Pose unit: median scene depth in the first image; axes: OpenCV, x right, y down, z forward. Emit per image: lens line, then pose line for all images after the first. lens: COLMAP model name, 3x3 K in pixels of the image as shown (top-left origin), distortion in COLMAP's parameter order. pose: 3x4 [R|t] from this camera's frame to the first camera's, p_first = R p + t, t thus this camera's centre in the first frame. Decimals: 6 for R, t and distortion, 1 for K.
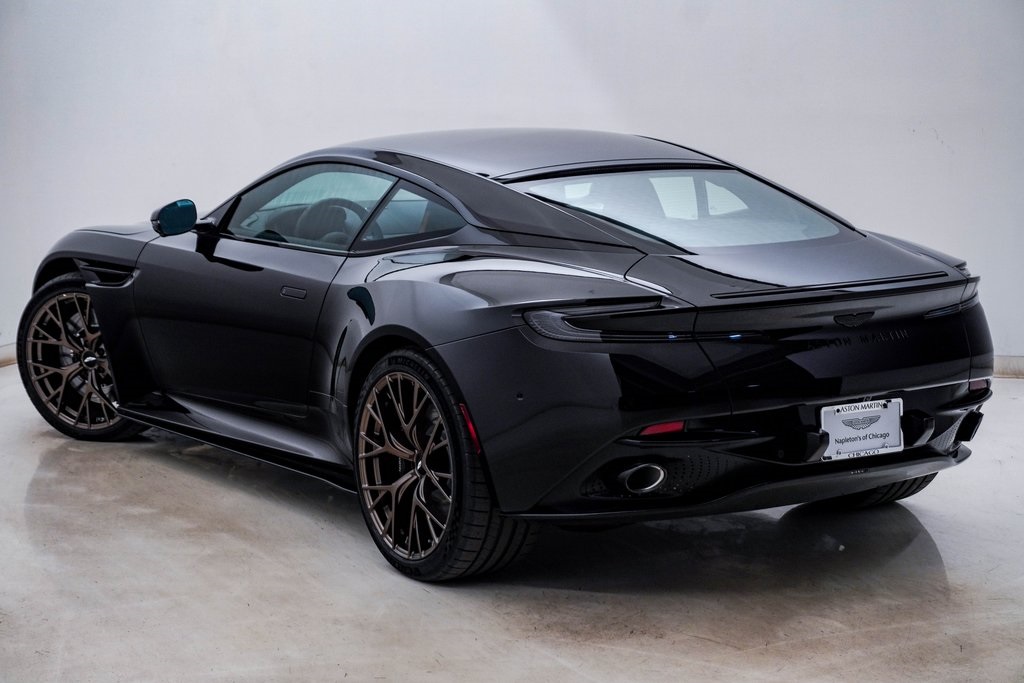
lens RADIAL K [[2146.1, 0, 508.3], [0, 2146.1, 341.5], [0, 0, 1]] dist [0.023223, 0.000000]
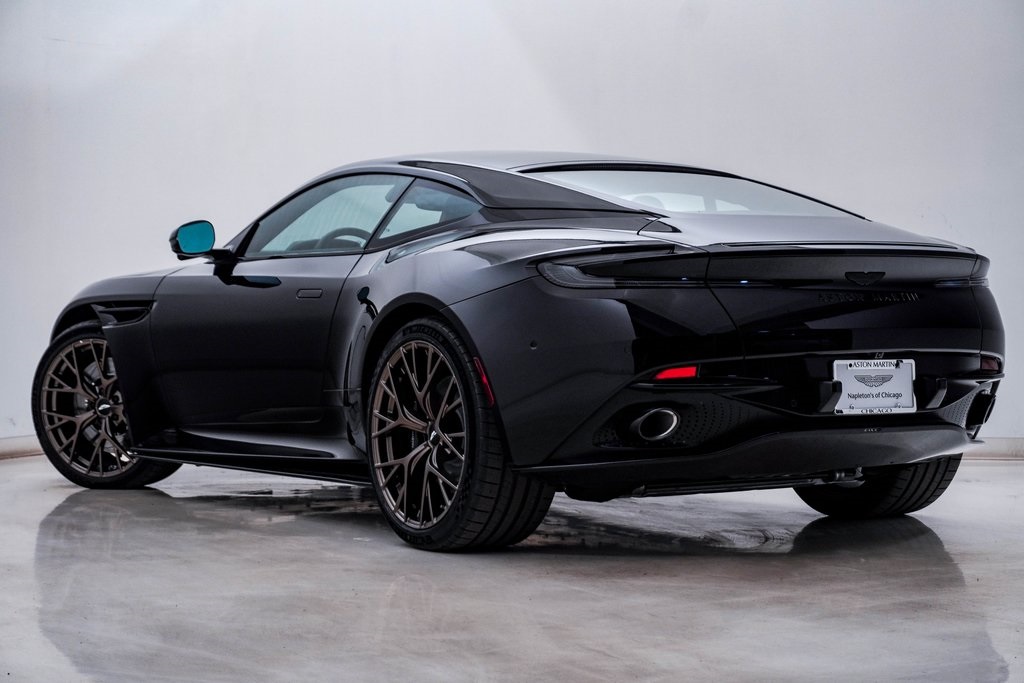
lens RADIAL K [[2146.1, 0, 508.7], [0, 2146.1, 340.1], [0, 0, 1]] dist [0.023223, 0.000000]
pose [[0.999962, 0.006545, -0.005740, -0.000446], [-0.007238, 0.991448, -0.130300, 0.147564], [0.004839, 0.130336, 0.991458, 0.002633]]
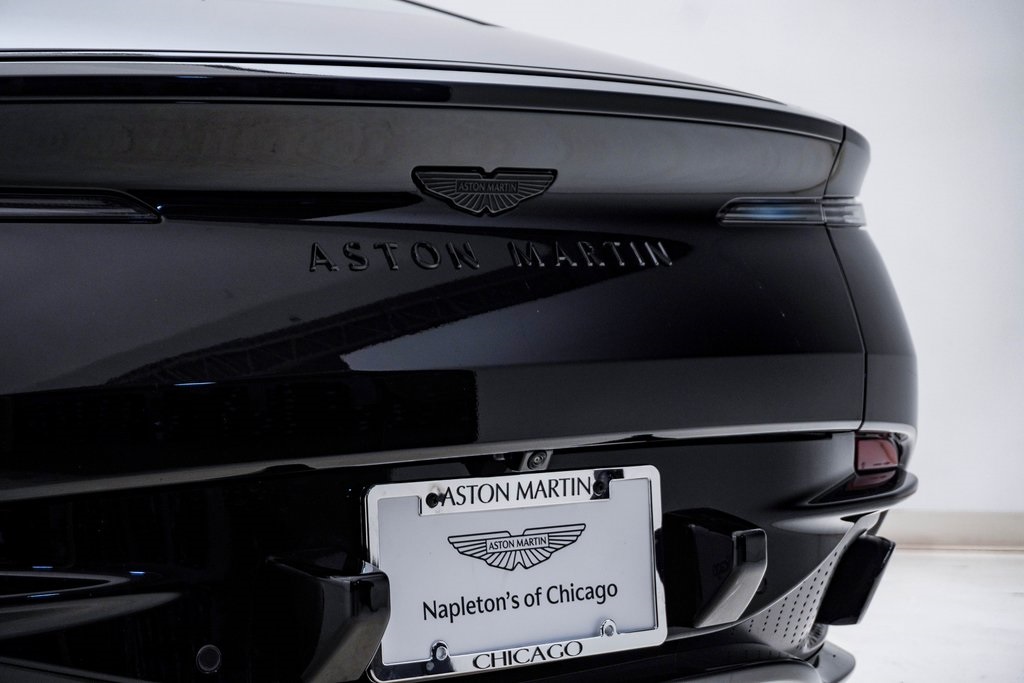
lens RADIAL K [[2146.1, 0, 513.7], [0, 2146.1, 343.6], [0, 0, 1]] dist [0.023223, 0.000000]
pose [[0.993660, -0.004745, 0.112328, 0.128524], [0.018100, 0.992828, -0.118175, 0.043760], [-0.110962, 0.119459, 0.986619, 0.697584]]
